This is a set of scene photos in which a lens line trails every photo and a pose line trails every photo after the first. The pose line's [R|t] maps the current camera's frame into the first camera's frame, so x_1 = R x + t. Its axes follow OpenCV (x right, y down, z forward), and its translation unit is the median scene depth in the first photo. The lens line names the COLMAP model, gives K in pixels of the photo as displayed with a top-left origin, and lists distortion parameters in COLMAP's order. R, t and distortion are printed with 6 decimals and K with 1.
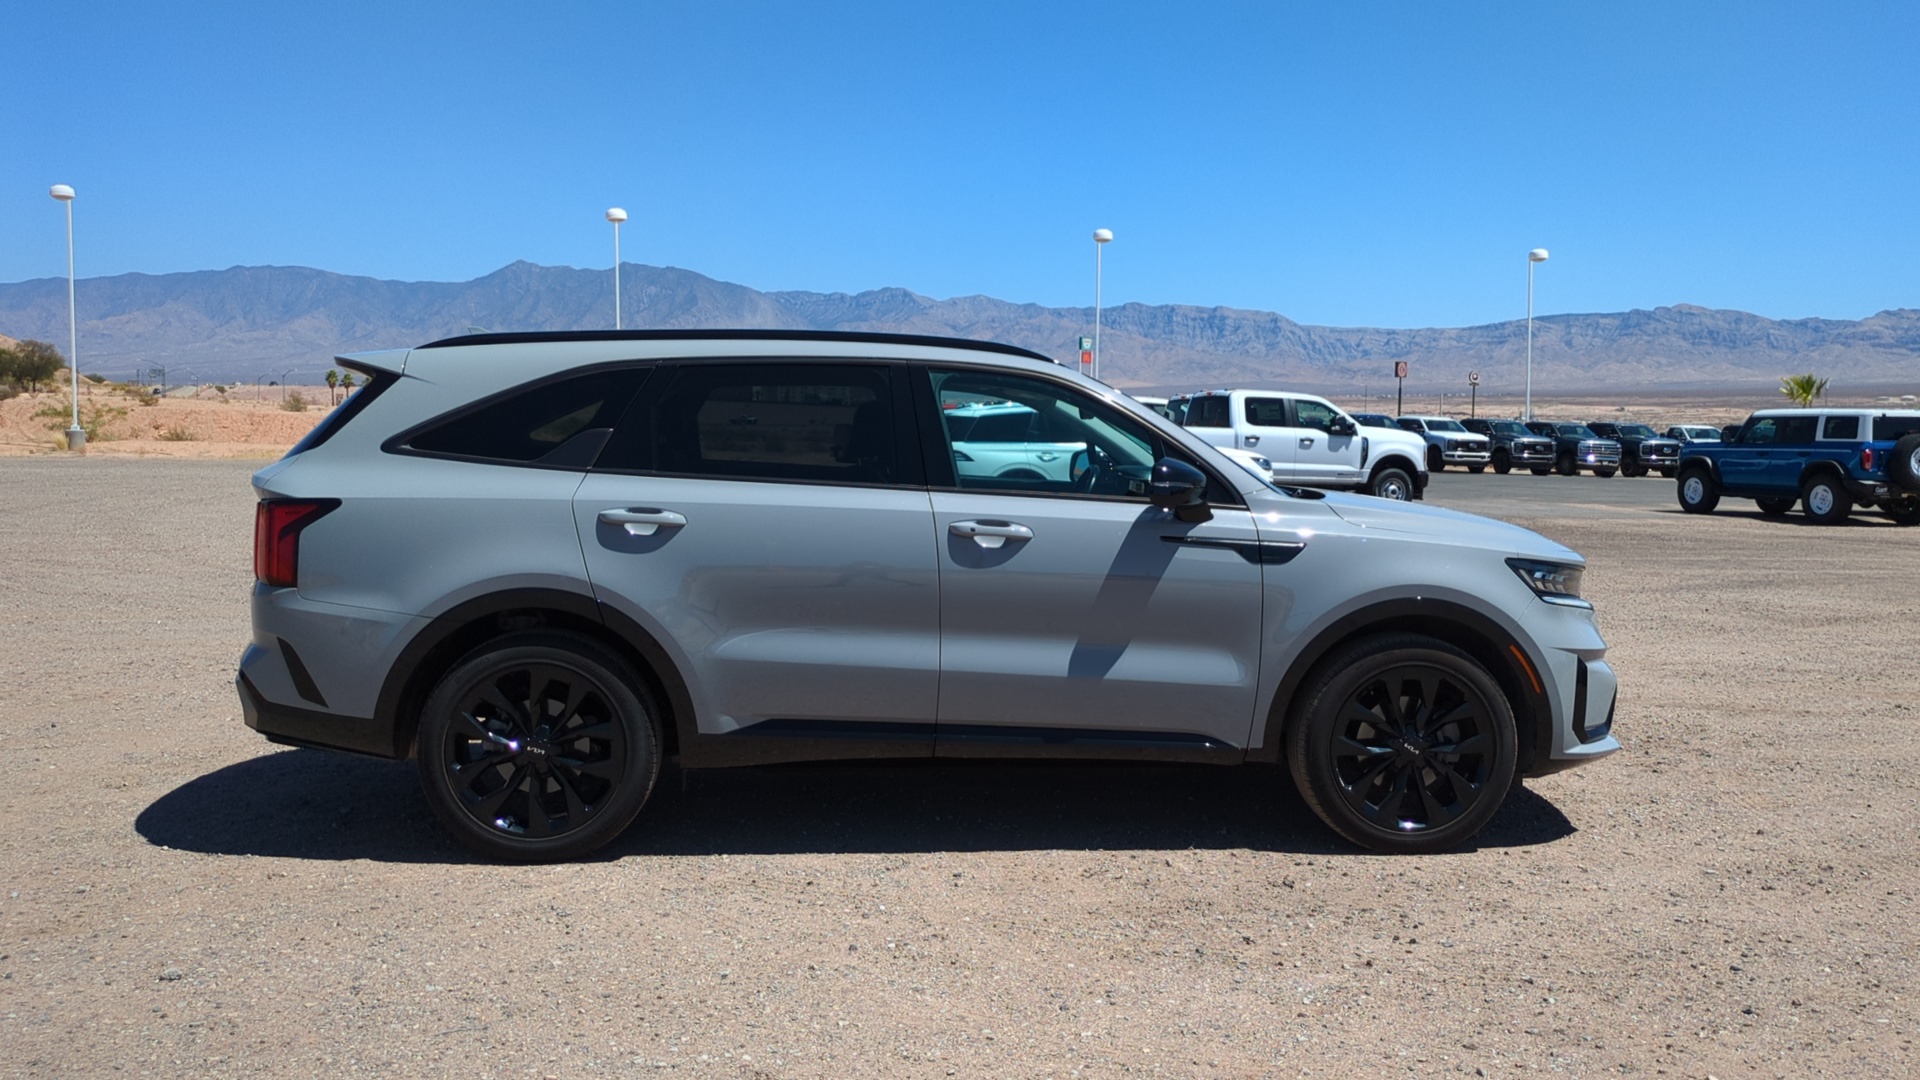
lens RADIAL K [[1643.7, 0, 984.7], [0, 1643.7, 545.3], [0, 0, 1]] dist [0.064984, -0.093335]
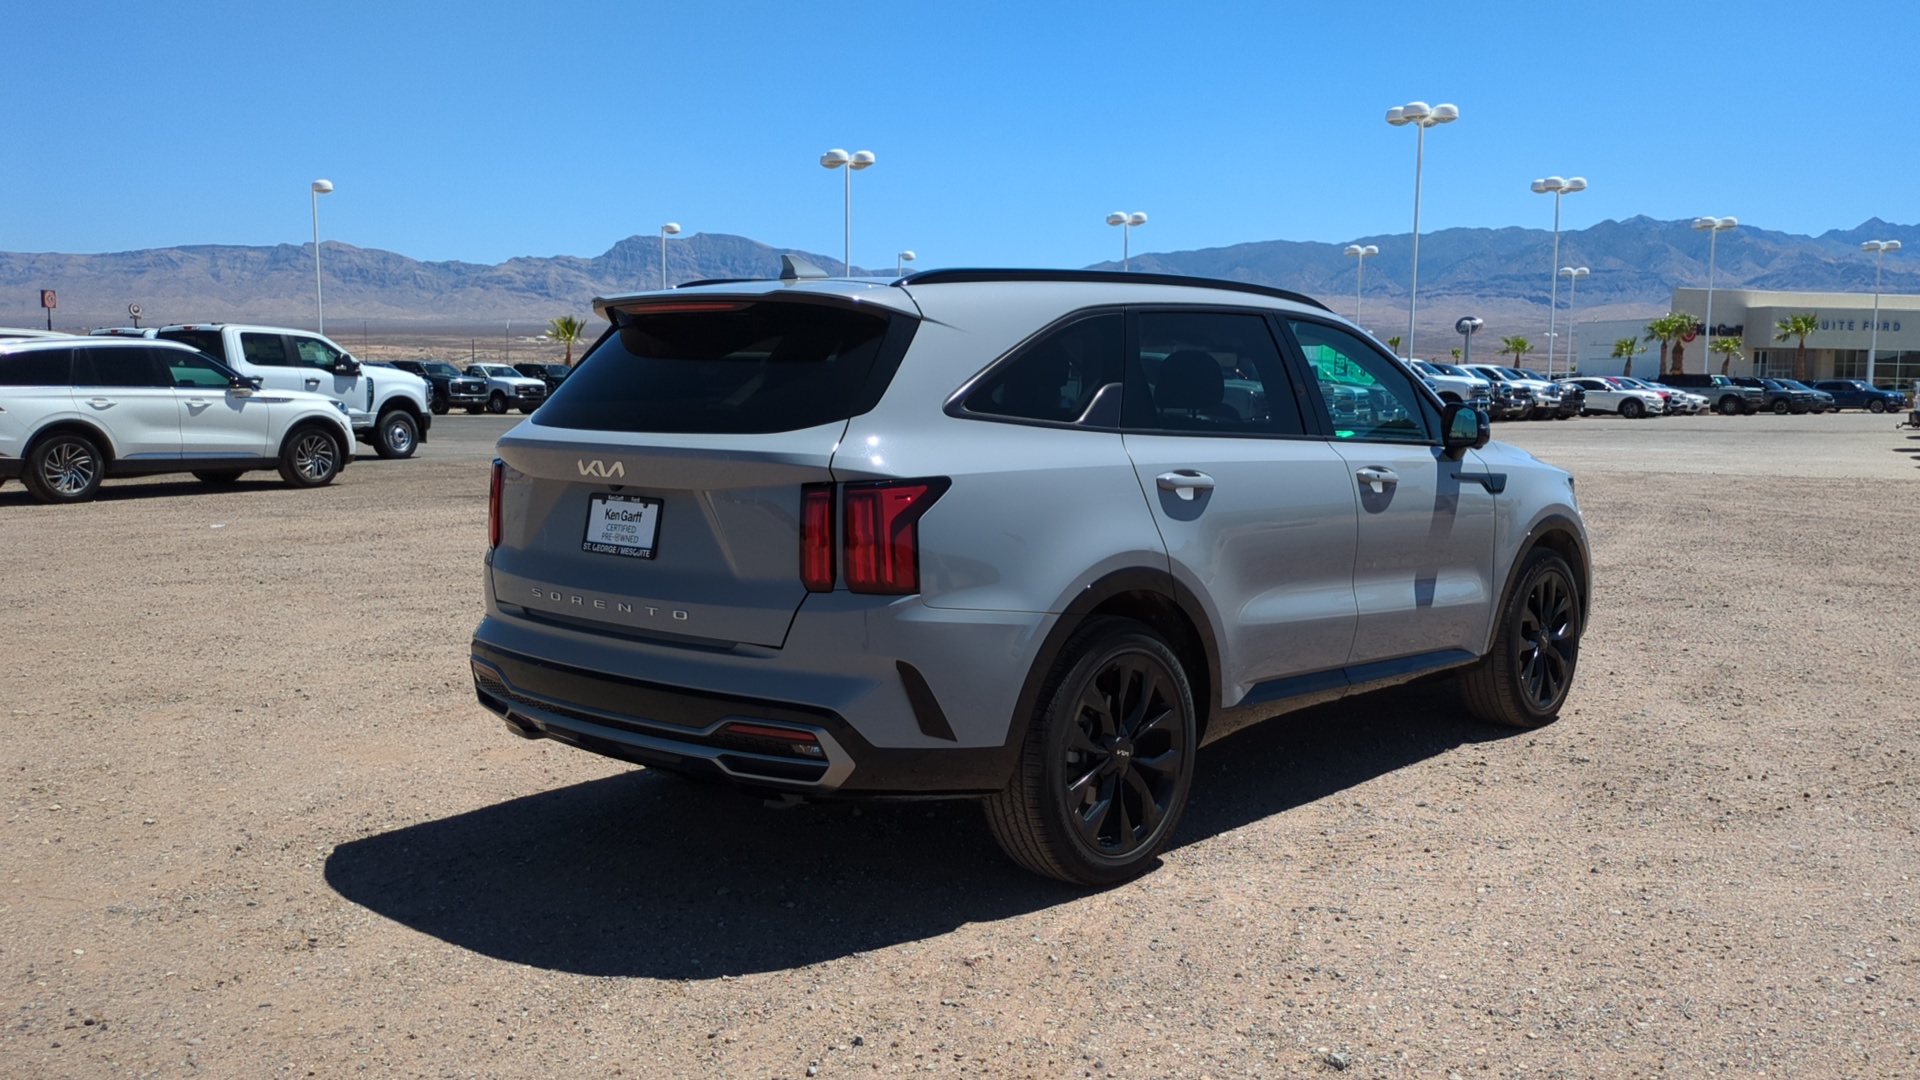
lens RADIAL K [[1643.7, 0, 984.7], [0, 1643.7, 545.3], [0, 0, 1]] dist [0.064984, -0.093335]
pose [[0.724673, -0.077543, 0.684717, -0.168547], [0.051639, 0.996965, 0.058252, -0.007358], [-0.687156, -0.006855, 0.726478, 0.077655]]
